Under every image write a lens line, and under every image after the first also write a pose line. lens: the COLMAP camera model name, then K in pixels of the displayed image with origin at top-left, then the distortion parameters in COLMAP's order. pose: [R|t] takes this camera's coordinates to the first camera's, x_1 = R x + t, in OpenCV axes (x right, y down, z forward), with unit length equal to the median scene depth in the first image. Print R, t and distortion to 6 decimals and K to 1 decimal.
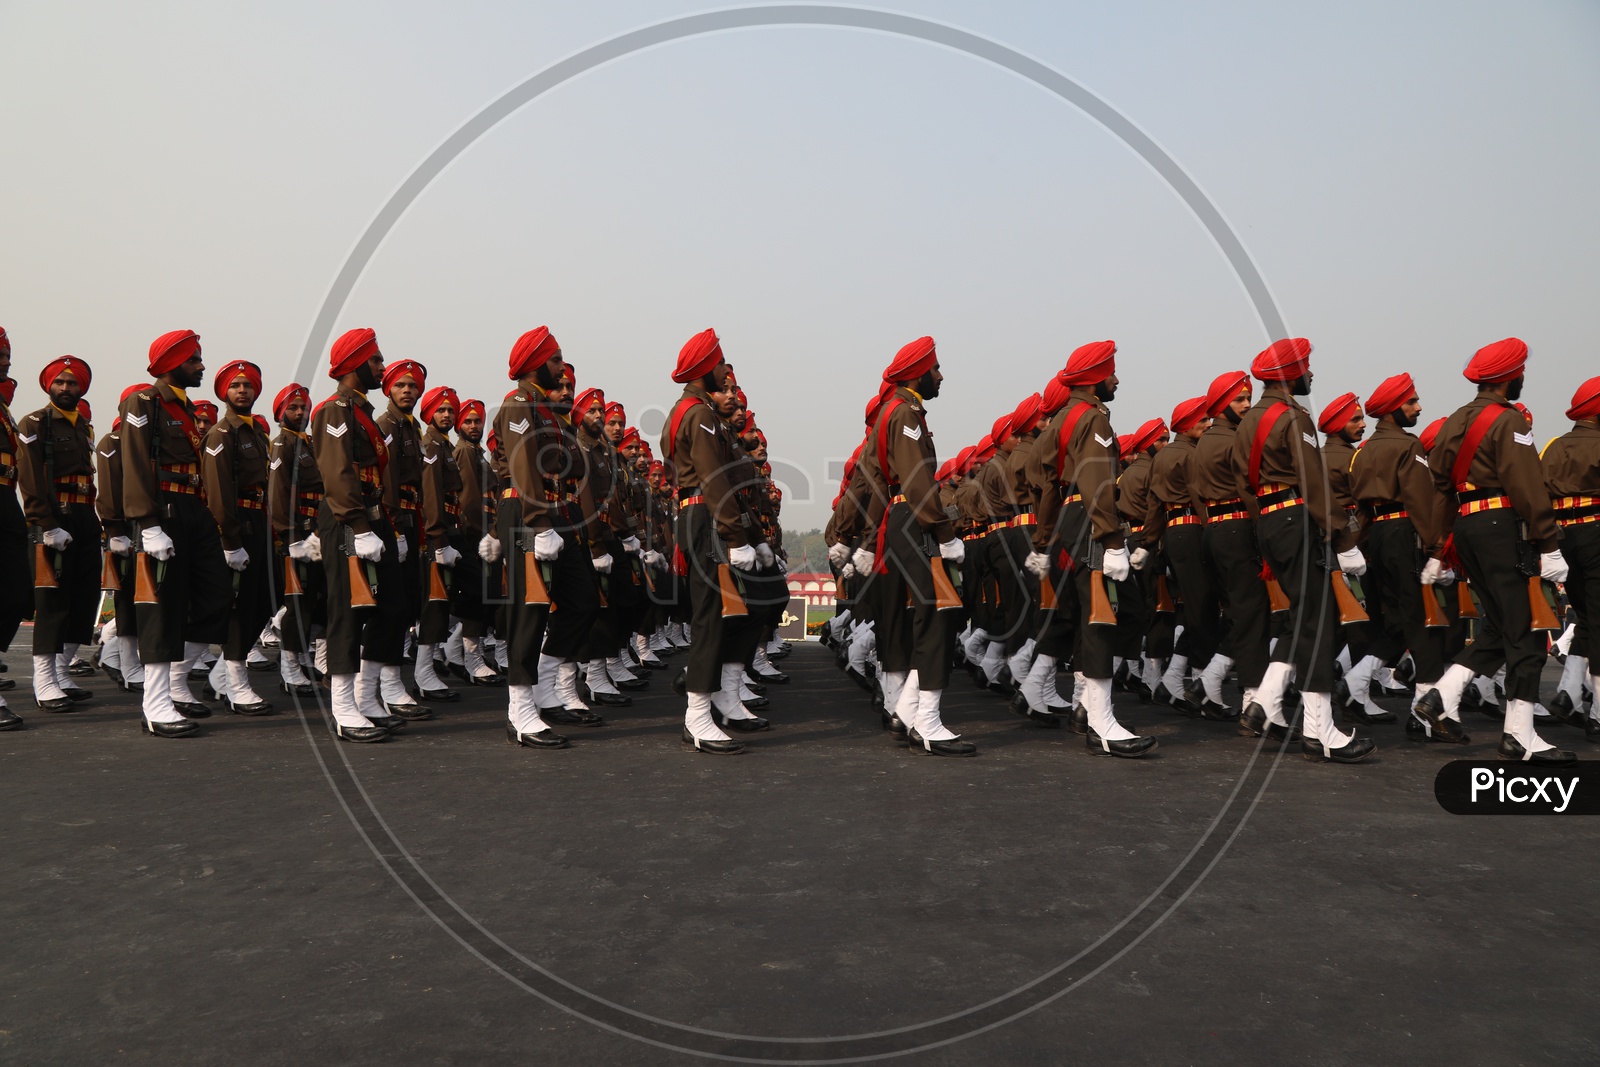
lens RADIAL K [[1532.7, 0, 801.5], [0, 1532.7, 530.9], [0, 0, 1]] dist [0.056645, 0.000000]
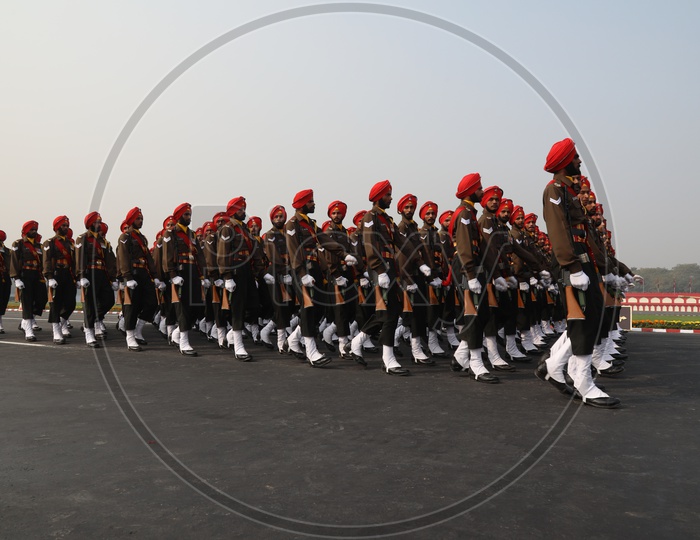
lens RADIAL K [[815.4, 0, 306.8], [0, 815.4, 269.0], [0, 0, 1]] dist [0.064465, 0.000000]
pose [[0.833673, -0.021916, -0.551824, 0.219713], [0.018614, 0.999760, -0.011584, 0.003455], [0.551945, -0.000614, 0.833880, -0.006739]]
